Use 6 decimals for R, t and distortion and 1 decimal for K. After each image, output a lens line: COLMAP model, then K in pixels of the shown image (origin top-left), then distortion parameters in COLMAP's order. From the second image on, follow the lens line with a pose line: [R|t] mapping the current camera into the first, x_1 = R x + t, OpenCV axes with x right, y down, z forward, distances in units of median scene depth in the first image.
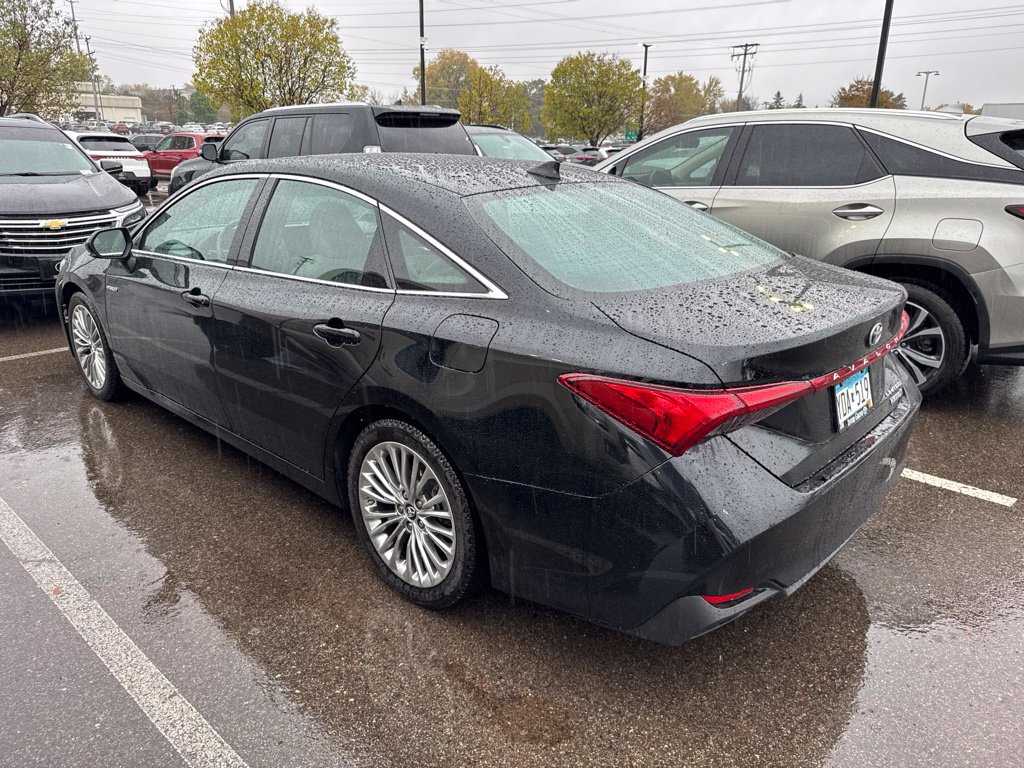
lens RADIAL K [[745.4, 0, 512.2], [0, 745.4, 354.9], [0, 0, 1]] dist [0.027805, -0.028325]
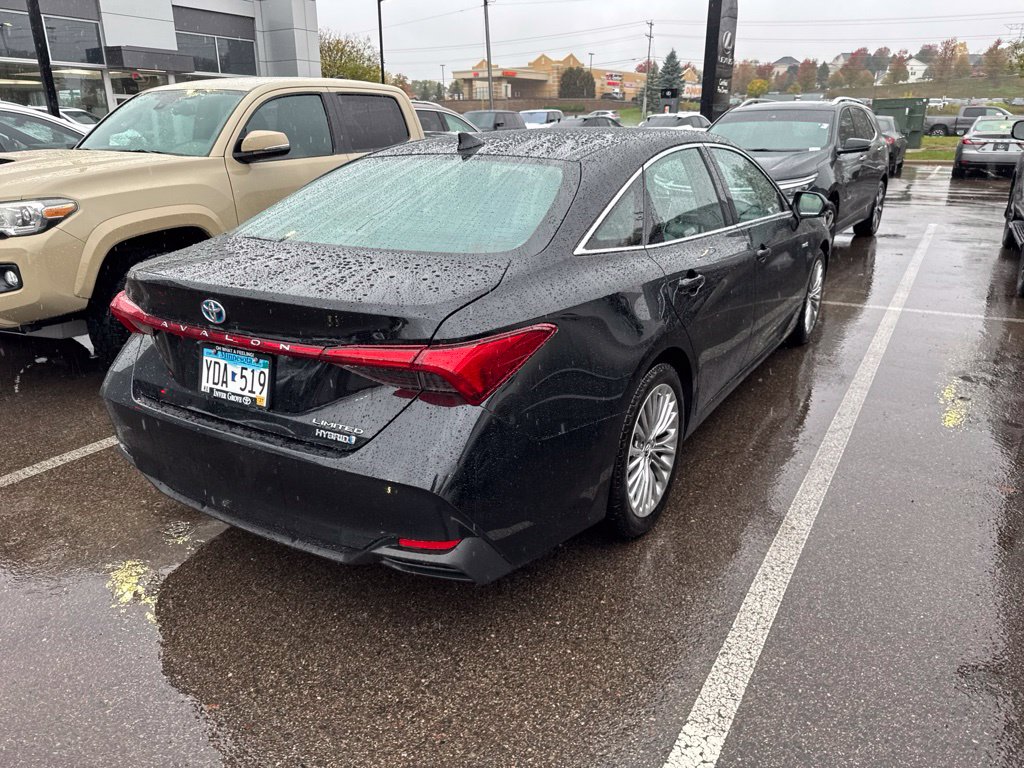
lens RADIAL K [[734.0, 0, 515.1], [0, 734.0, 372.2], [0, 0, 1]] dist [0.007498, -0.007351]
pose [[0.195106, 0.301469, -0.933301, 0.745891], [-0.255454, 0.934364, 0.248410, -0.145965], [0.946930, 0.189949, 0.259311, 0.583549]]
